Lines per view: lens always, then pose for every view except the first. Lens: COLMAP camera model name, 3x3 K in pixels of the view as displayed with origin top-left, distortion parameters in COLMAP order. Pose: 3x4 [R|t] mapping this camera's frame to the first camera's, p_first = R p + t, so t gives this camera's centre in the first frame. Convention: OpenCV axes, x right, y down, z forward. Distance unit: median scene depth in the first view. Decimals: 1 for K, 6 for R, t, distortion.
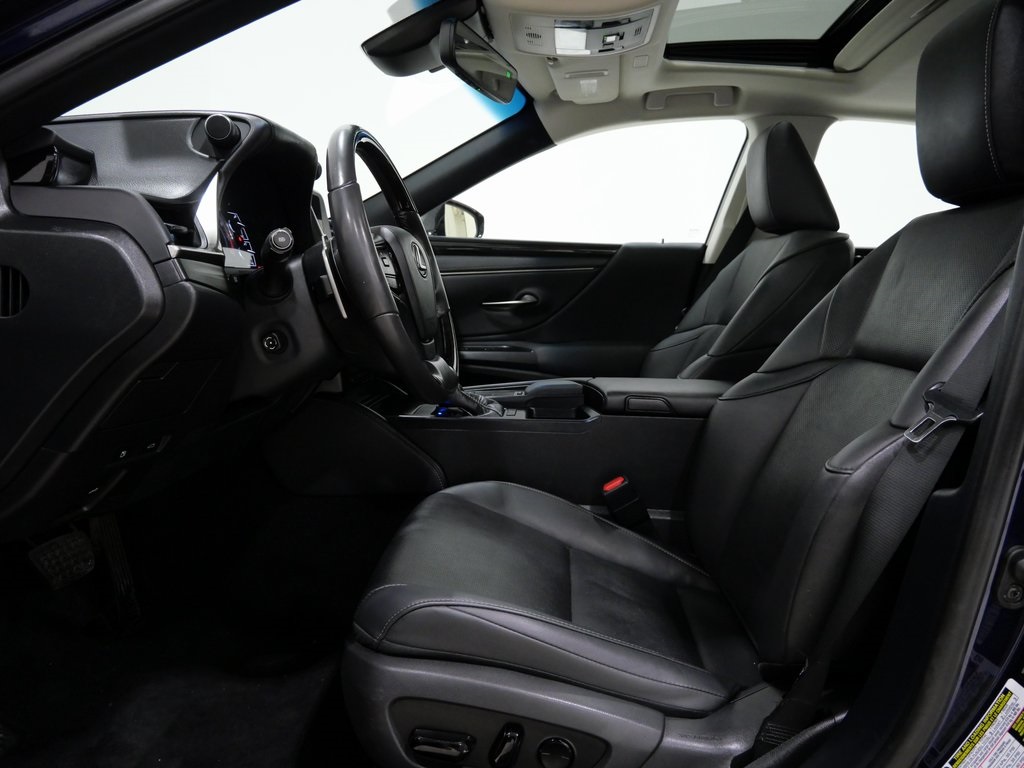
lens RADIAL K [[741.6, 0, 512.4], [0, 741.6, 383.7], [0, 0, 1]] dist [-0.034254, 0.013520]
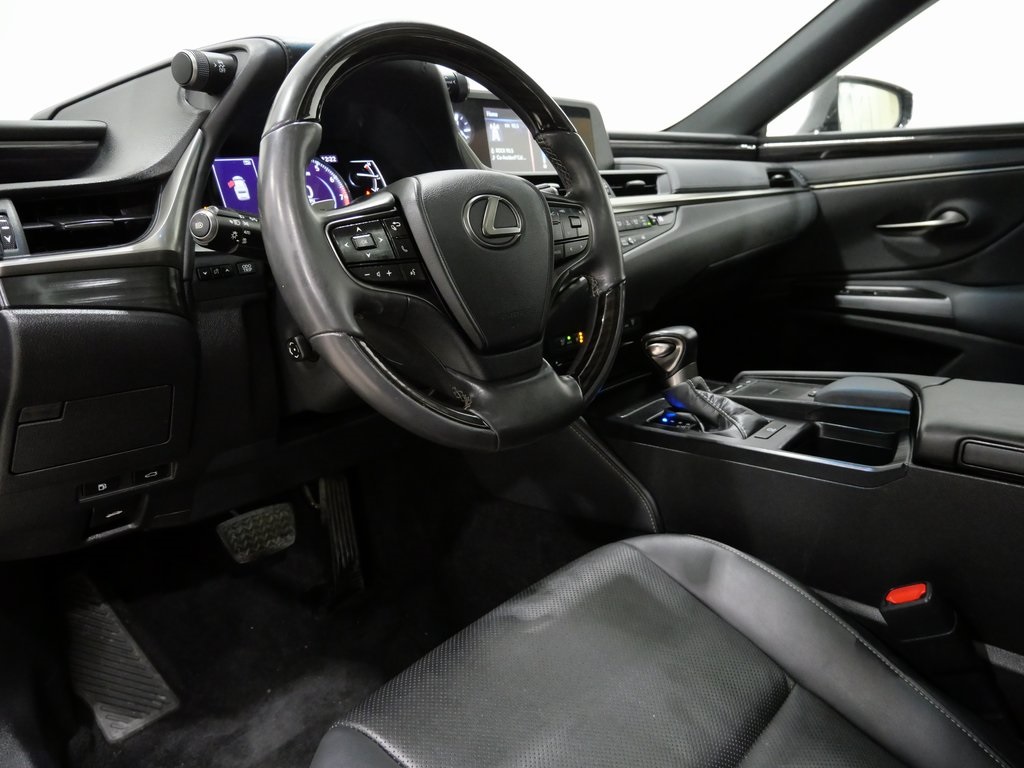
lens RADIAL K [[741.6, 0, 507.8], [0, 741.6, 381.0], [0, 0, 1]] dist [-0.034254, 0.013520]
pose [[0.780846, 0.092855, -0.617784, 0.212411], [-0.011177, 0.990811, 0.134794, -0.087086], [0.624623, -0.098348, 0.774708, 0.373380]]
